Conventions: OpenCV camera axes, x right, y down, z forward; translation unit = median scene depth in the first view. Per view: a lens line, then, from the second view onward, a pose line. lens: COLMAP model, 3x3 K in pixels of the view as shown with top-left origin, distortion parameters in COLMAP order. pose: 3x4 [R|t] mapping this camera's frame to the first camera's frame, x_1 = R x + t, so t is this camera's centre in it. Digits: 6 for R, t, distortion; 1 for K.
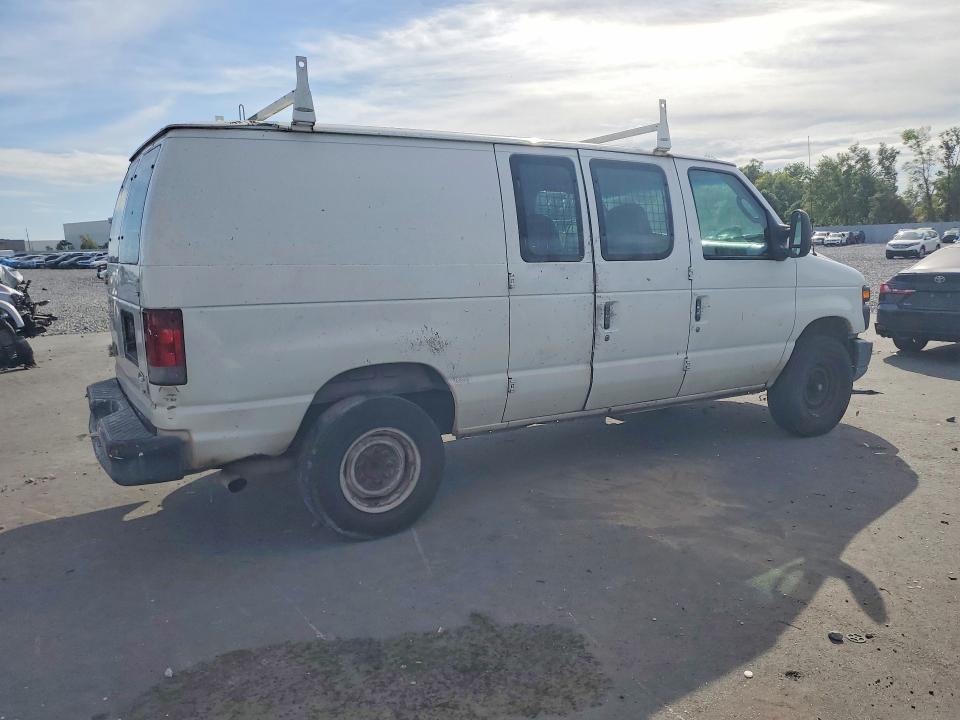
lens RADIAL K [[748.5, 0, 489.0], [0, 748.5, 357.1], [0, 0, 1]] dist [0.027798, 0.004742]
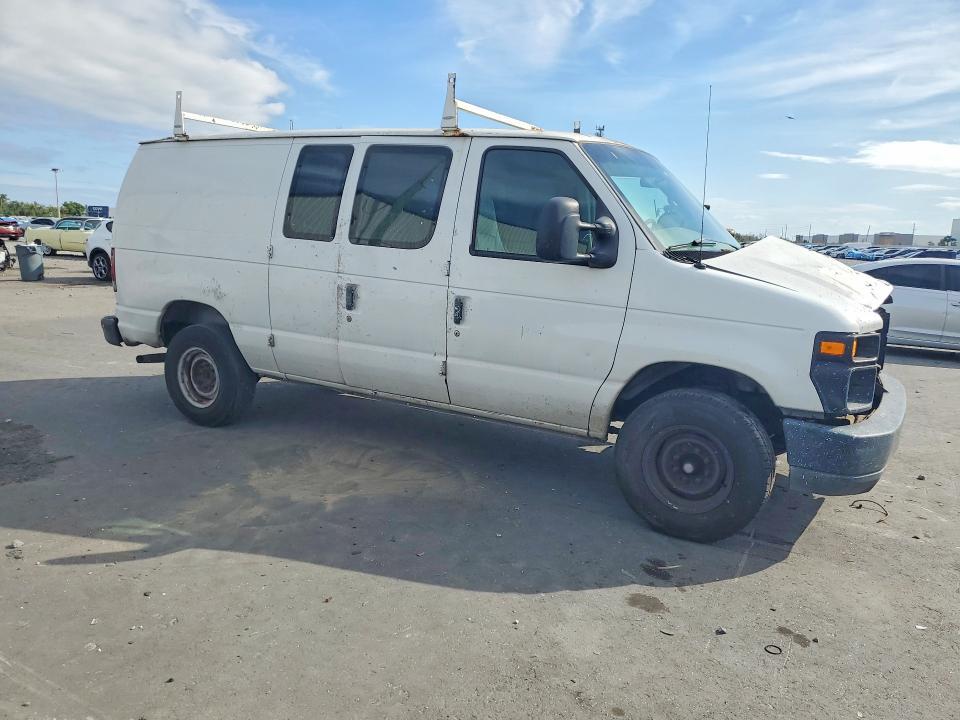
lens RADIAL K [[748.5, 0, 457.2], [0, 748.5, 354.1], [0, 0, 1]] dist [0.027798, 0.004742]
pose [[0.468255, 0.185615, -0.863878, 0.117382], [-0.182570, 0.976914, 0.110942, -0.012442], [0.864526, 0.105769, 0.491332, 0.065072]]
